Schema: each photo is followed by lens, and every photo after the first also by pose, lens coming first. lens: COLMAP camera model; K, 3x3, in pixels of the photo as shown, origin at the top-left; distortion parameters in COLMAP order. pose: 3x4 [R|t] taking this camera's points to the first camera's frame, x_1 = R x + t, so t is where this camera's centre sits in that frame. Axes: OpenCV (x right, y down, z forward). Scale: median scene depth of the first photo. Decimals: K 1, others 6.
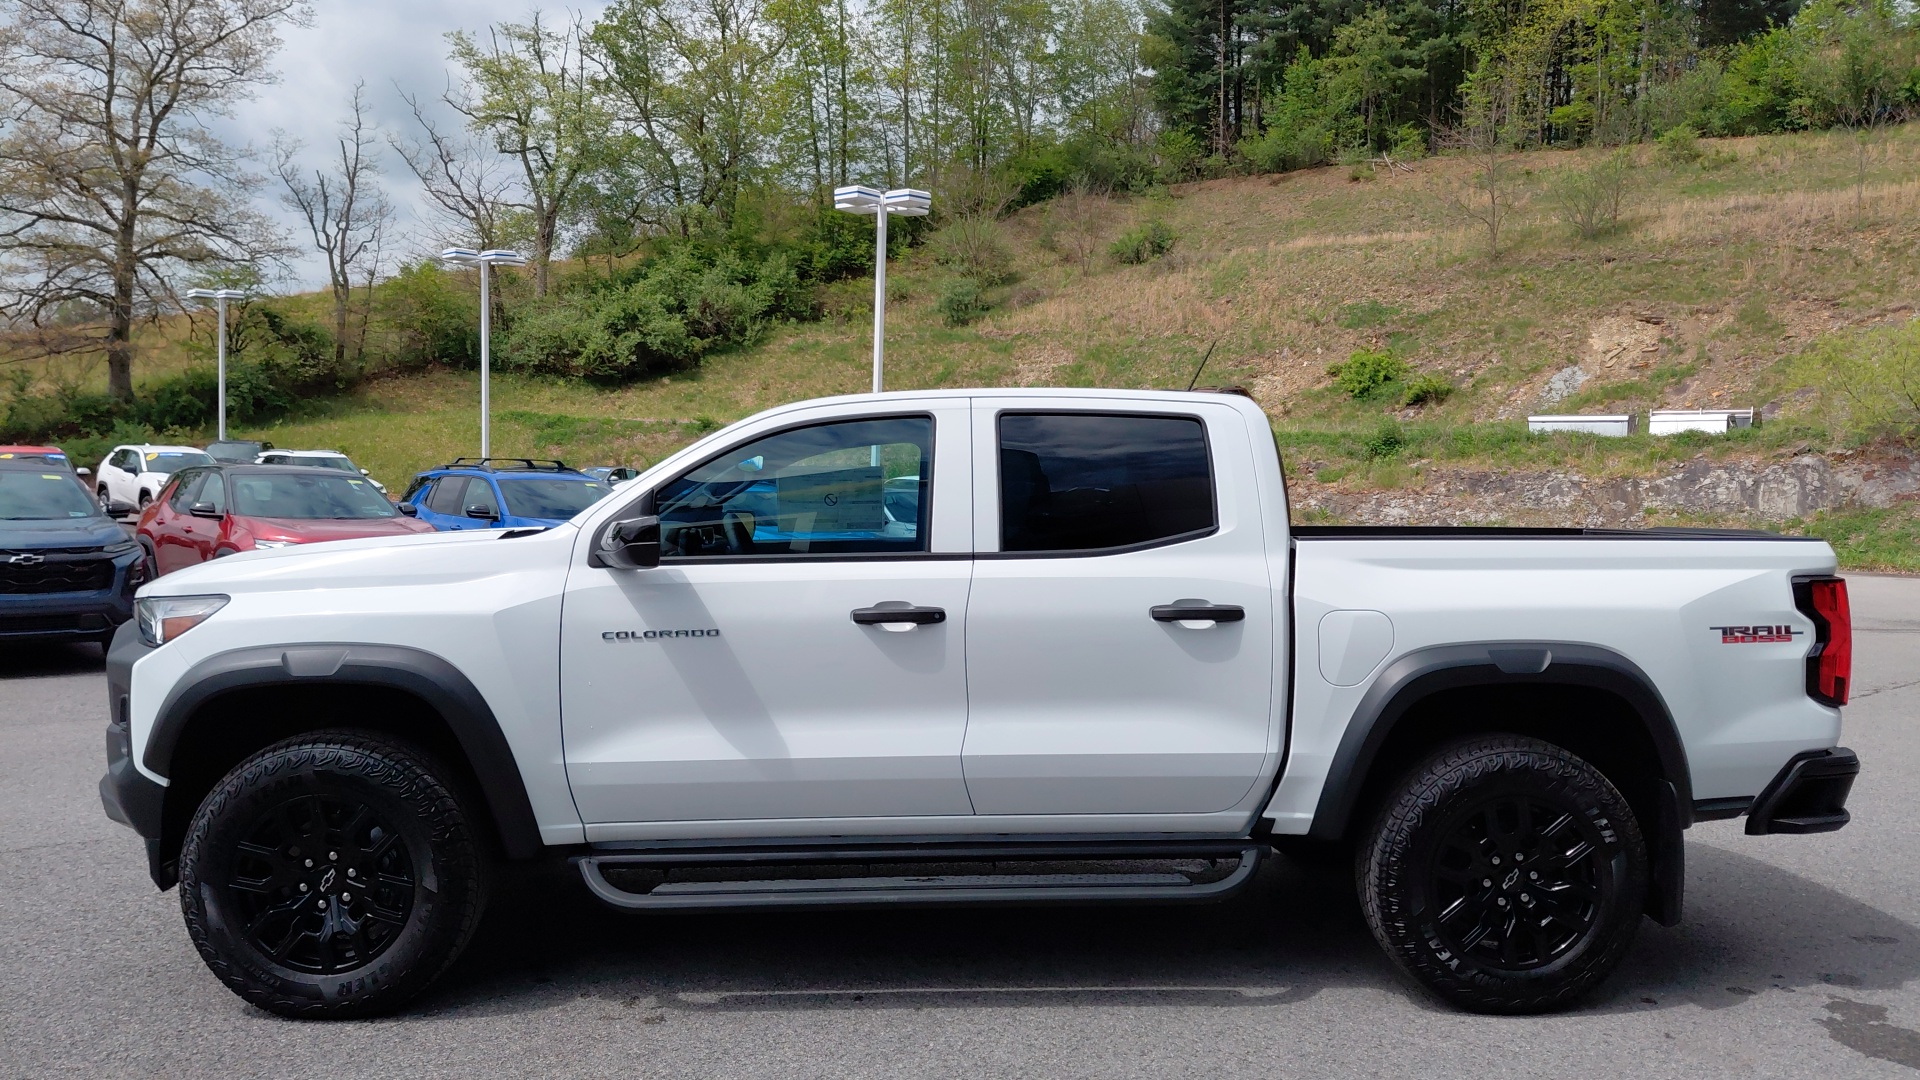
lens RADIAL K [[1417.3, 0, 969.8], [0, 1417.3, 543.2], [0, 0, 1]] dist [0.026665, -0.061338]
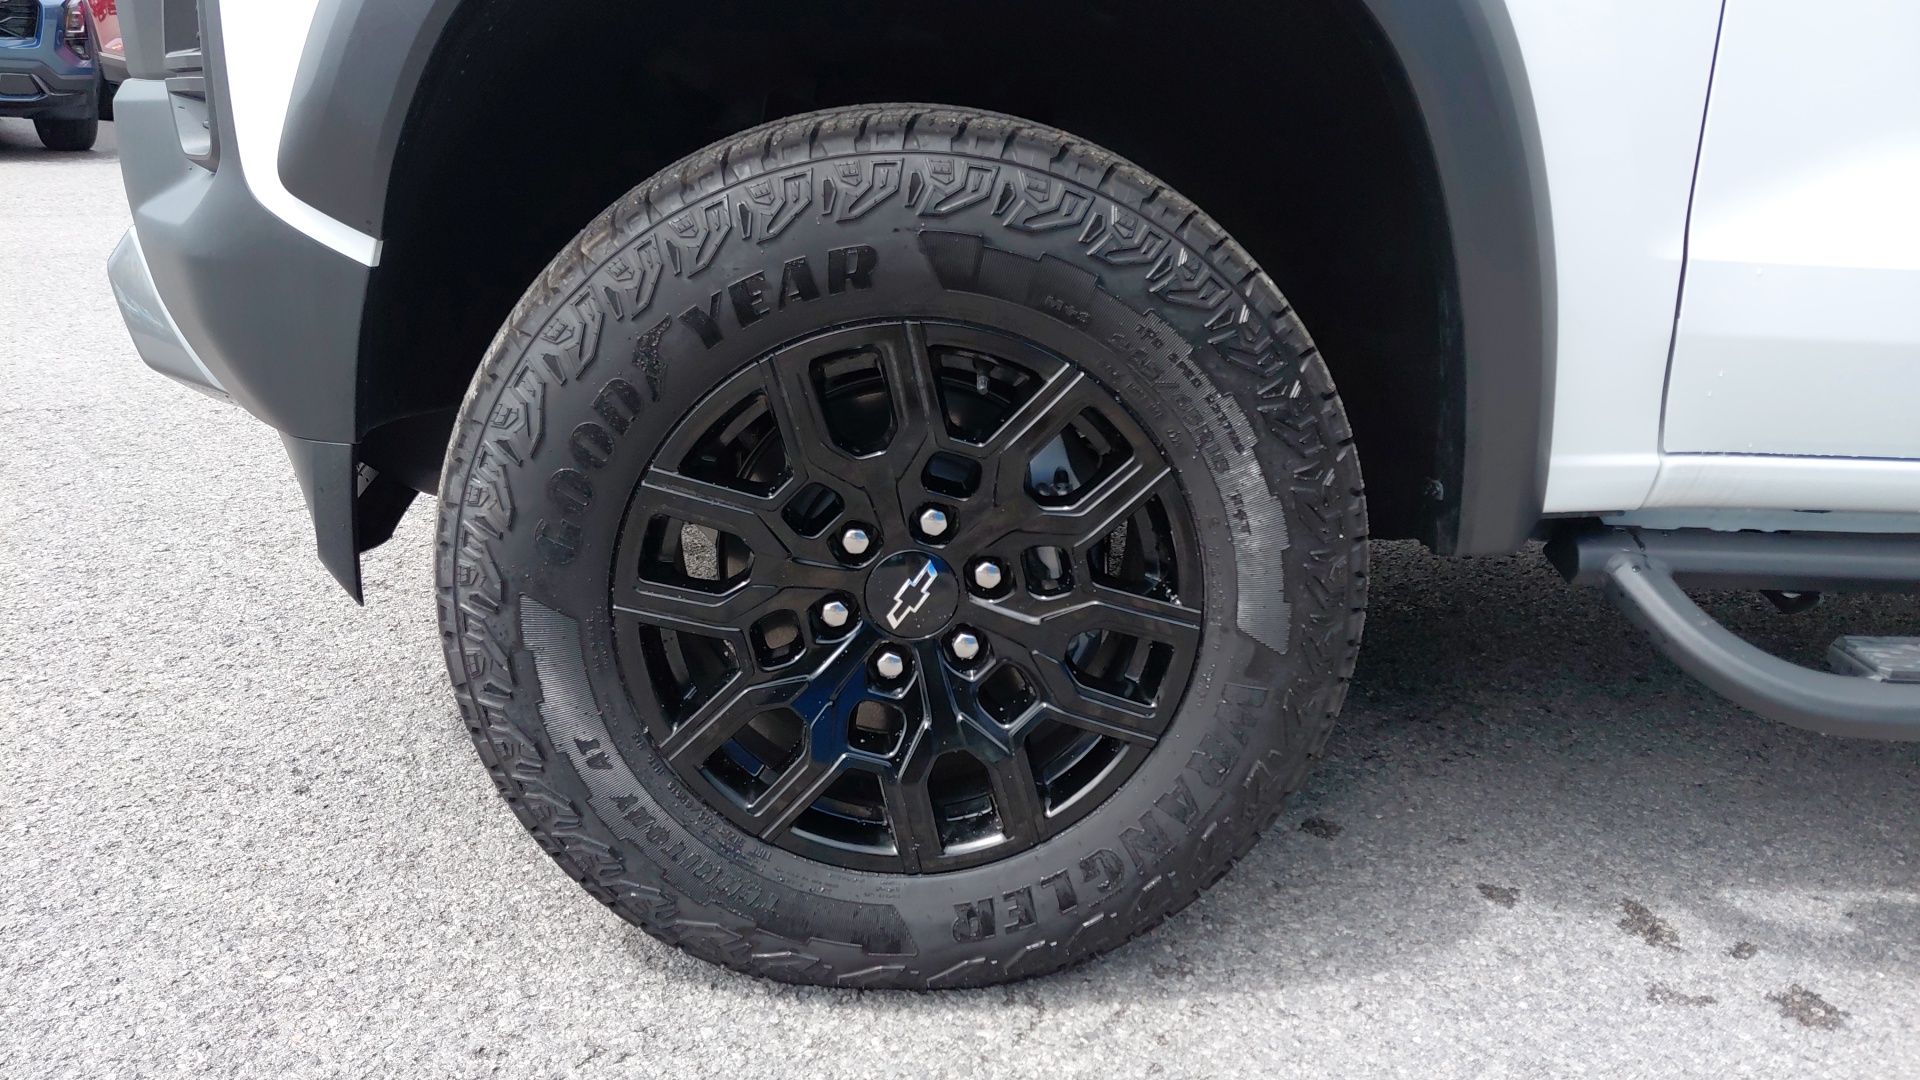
lens RADIAL K [[1434.2, 0, 971.1], [0, 1434.2, 531.0], [0, 0, 1]] dist [-0.004095, -0.002774]
pose [[0.998363, 0.045891, 0.034128, -0.047102], [-0.053466, 0.960767, 0.272155, 0.014285], [-0.020299, -0.273534, 0.961648, 0.073156]]
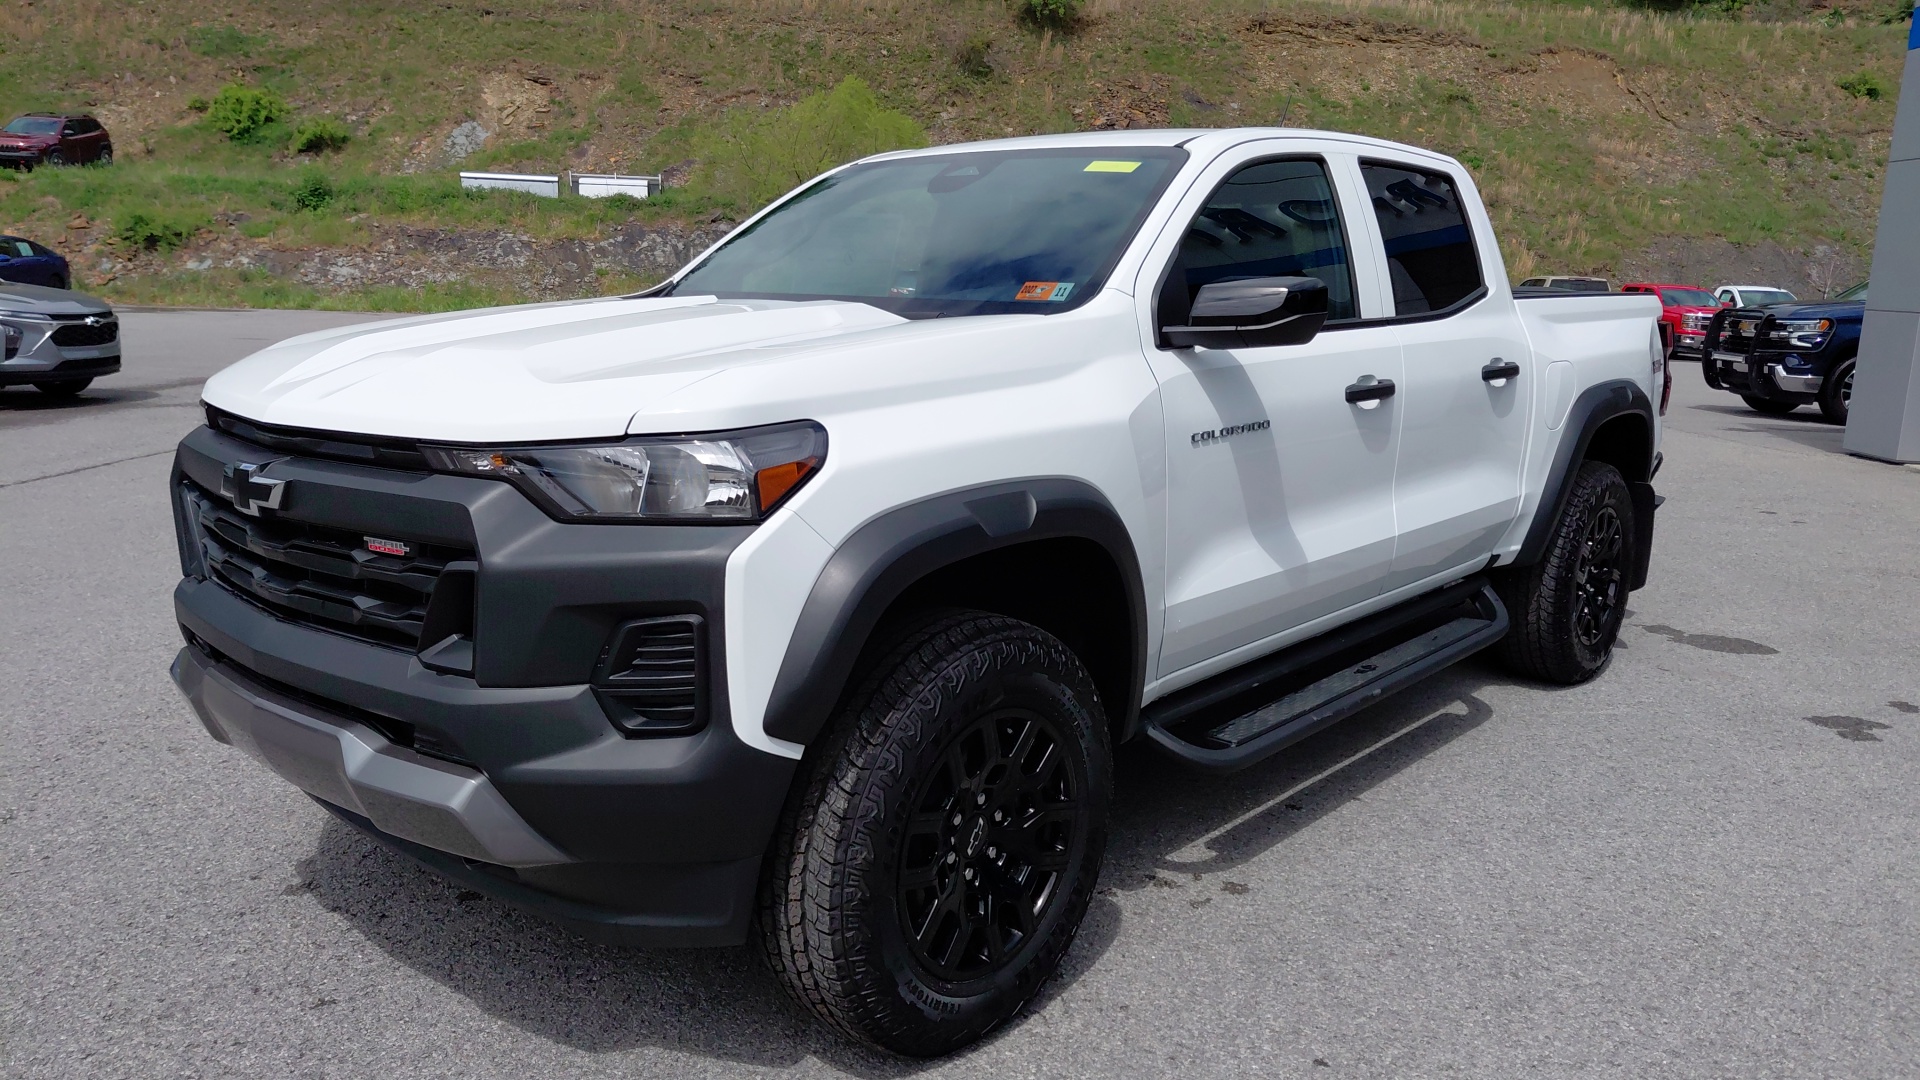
lens RADIAL K [[1417.3, 0, 969.8], [0, 1417.3, 543.2], [0, 0, 1]] dist [0.026665, -0.061338]
pose [[0.692158, -0.132055, 0.709563, -0.095072], [0.012419, 0.985153, 0.171230, -0.001303], [-0.721640, -0.109706, 0.683521, 0.058916]]
